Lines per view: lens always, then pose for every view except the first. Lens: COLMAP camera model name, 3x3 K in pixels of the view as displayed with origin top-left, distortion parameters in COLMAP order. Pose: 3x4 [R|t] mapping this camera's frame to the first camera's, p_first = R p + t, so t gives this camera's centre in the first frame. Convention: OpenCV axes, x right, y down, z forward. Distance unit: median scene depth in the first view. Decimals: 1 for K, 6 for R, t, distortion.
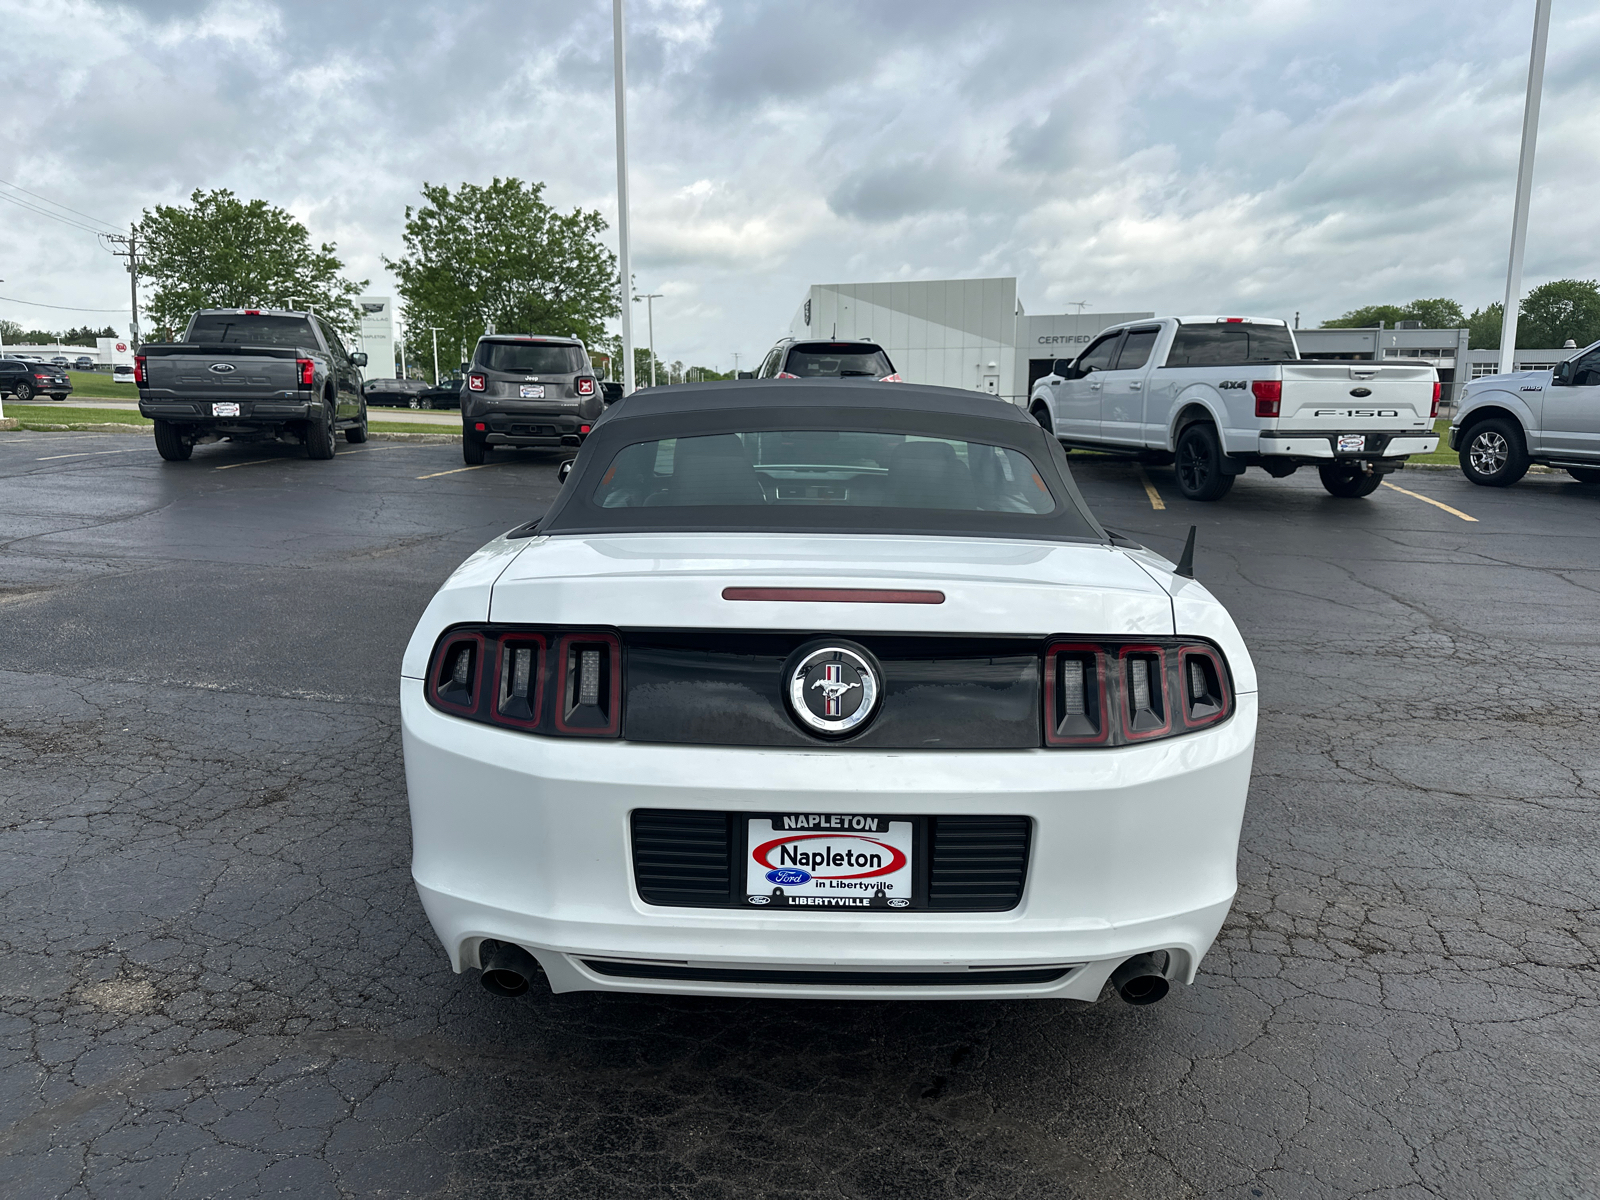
lens RADIAL K [[1155.1, 0, 800.0], [0, 1155.1, 600.0], [0, 0, 1]] dist [0.117574, -0.140570]
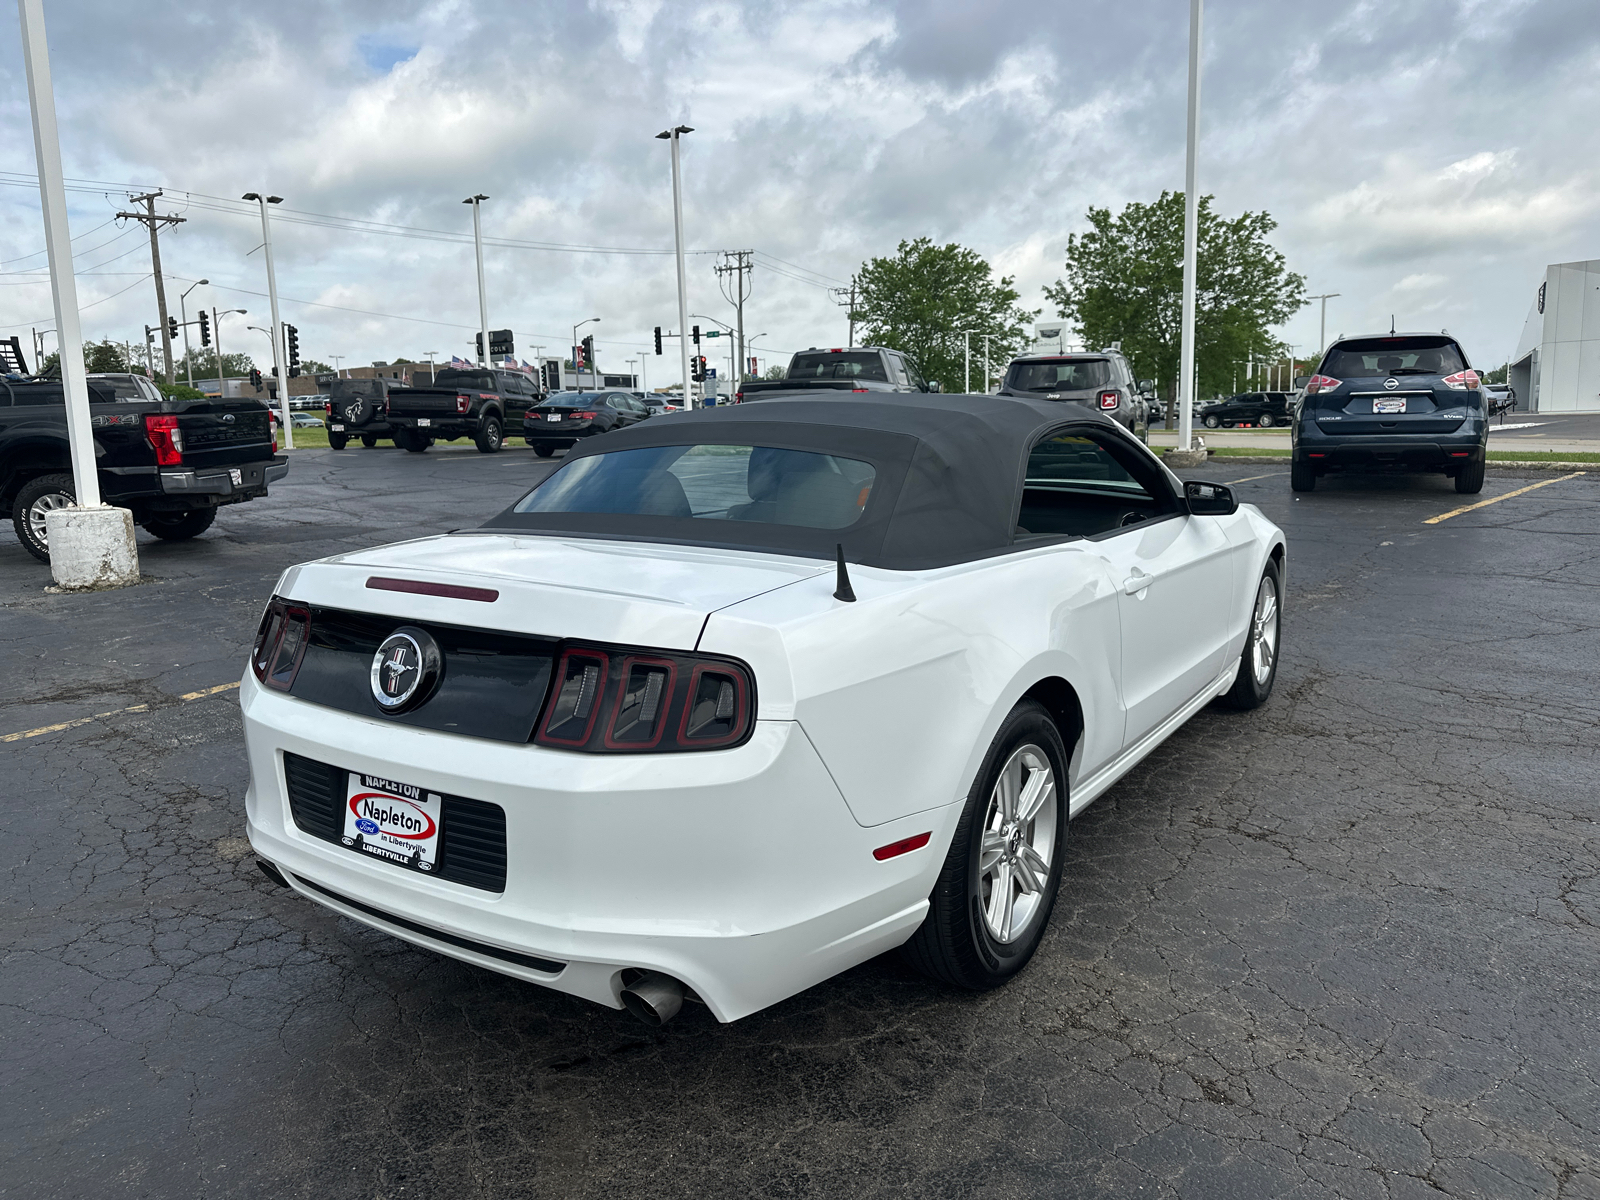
lens RADIAL K [[1189.5, 0, 818.4], [0, 1189.5, 610.1], [0, 0, 1]] dist [0.047110, -0.064315]
pose [[0.819442, 0.064760, -0.569492, 0.098121], [-0.070753, 0.997426, 0.011615, -0.002281], [0.568778, 0.030775, 0.821915, 0.025340]]
